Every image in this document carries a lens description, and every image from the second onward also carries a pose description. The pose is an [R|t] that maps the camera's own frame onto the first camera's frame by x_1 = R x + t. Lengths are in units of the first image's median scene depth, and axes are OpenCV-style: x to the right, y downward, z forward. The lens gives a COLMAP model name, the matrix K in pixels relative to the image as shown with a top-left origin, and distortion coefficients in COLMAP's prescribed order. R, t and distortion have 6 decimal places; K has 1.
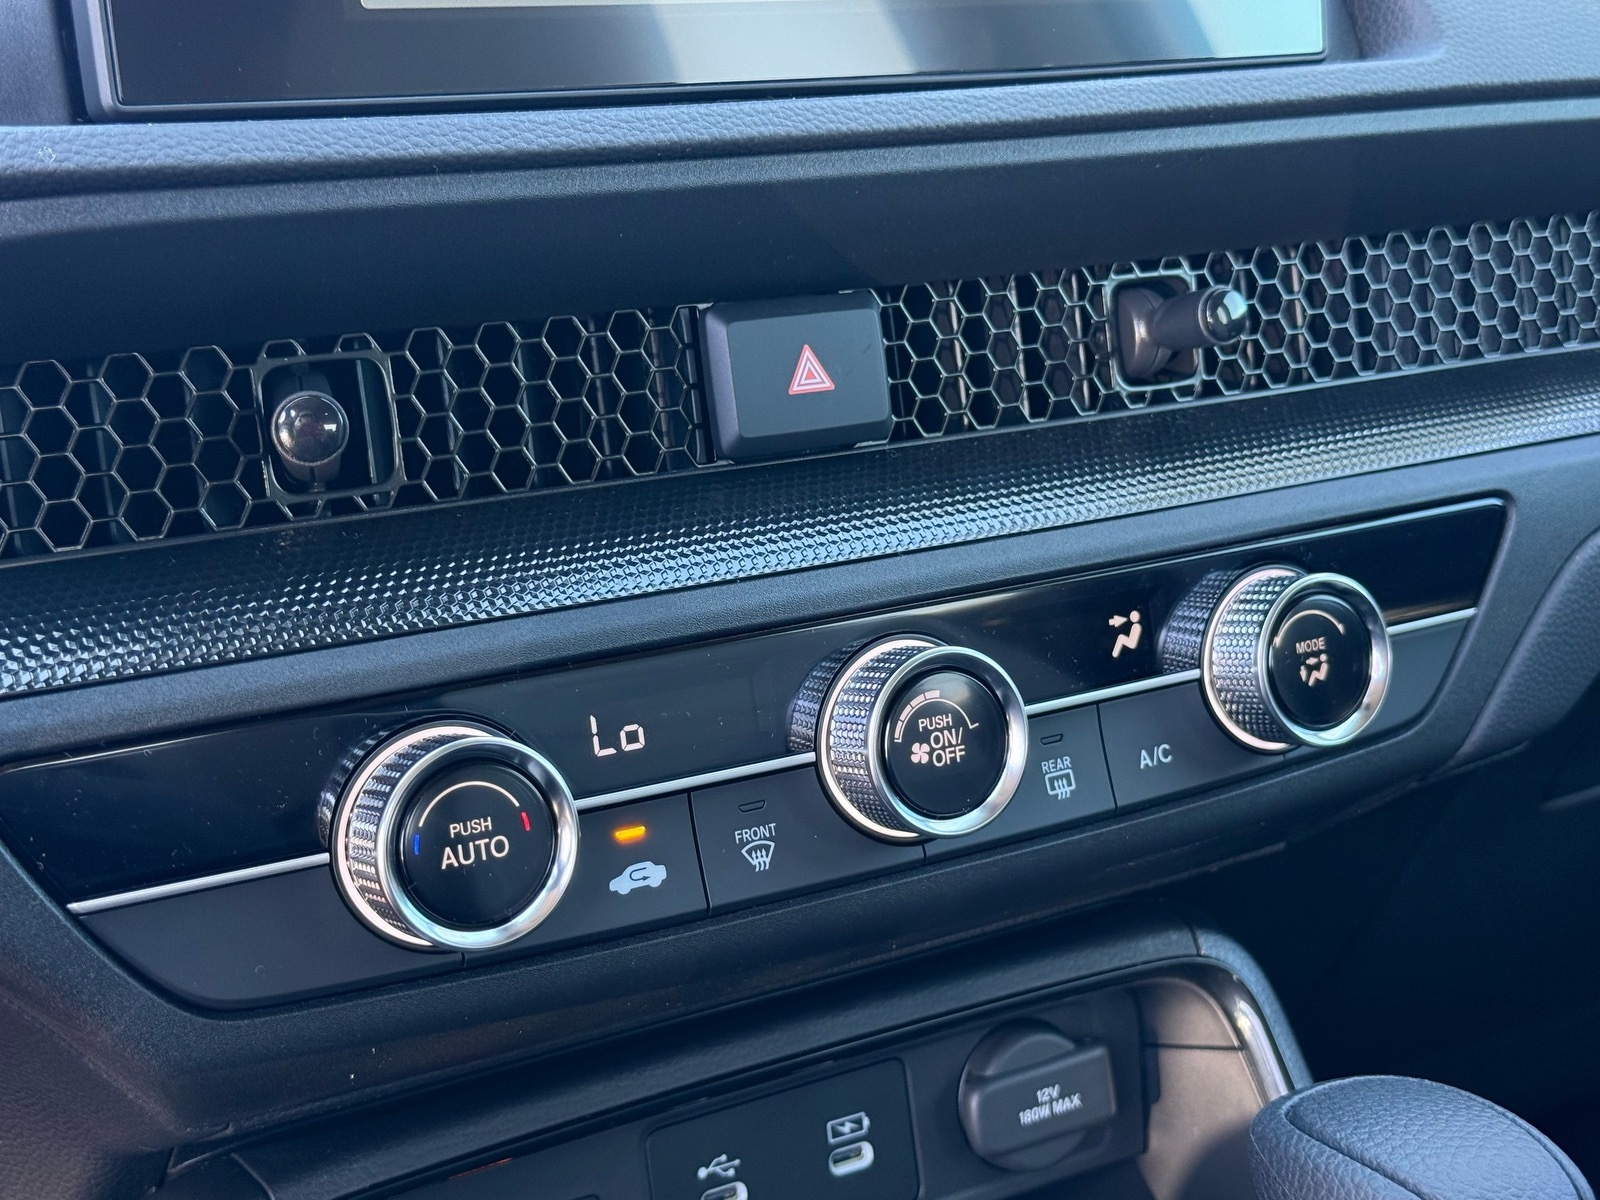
lens RADIAL K [[2285.0, 0, 837.5], [0, 2285.0, 670.2], [0, 0, 1]] dist [0.113529, 0.000000]
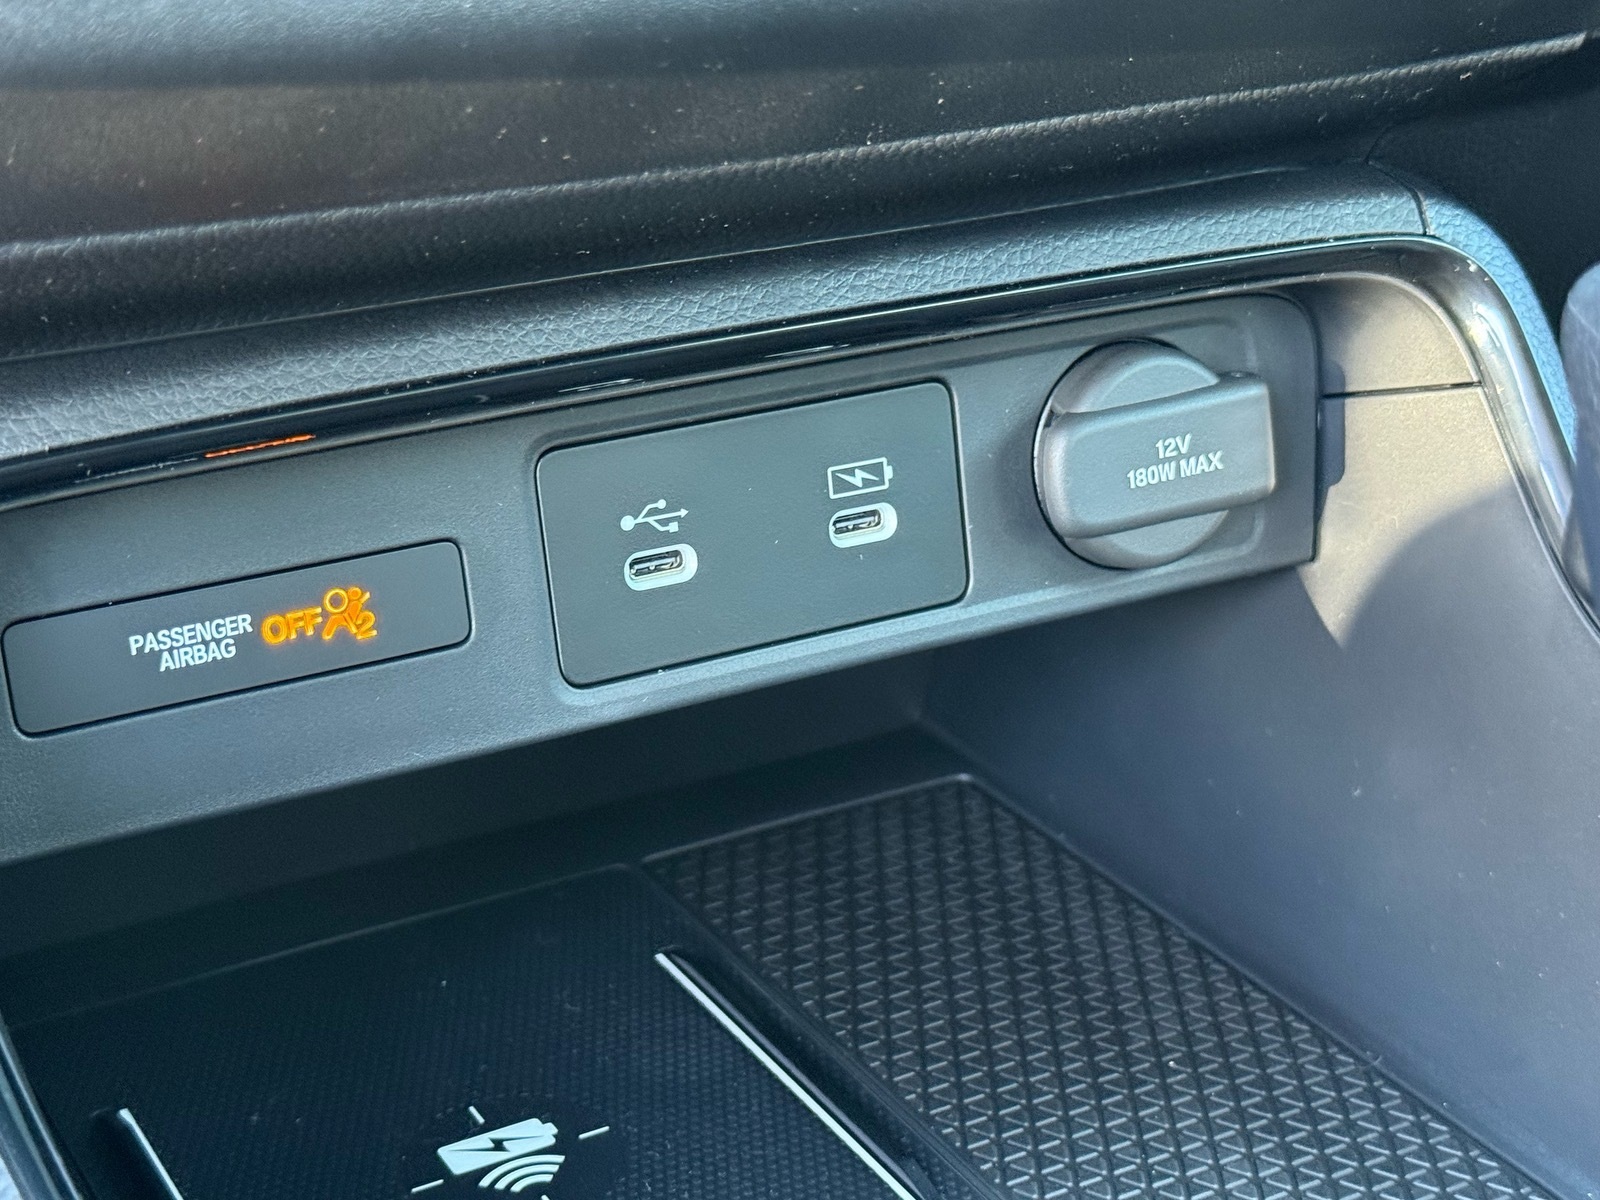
lens RADIAL K [[2645.0, 0, 803.3], [0, 2645.0, 606.3], [0, 0, 1]] dist [0.138997, 0.000000]
pose [[0.998960, 0.032053, -0.032423, 0.013932], [-0.027621, 0.991266, 0.128956, 0.139479], [0.036273, -0.127926, 0.991120, 0.258702]]
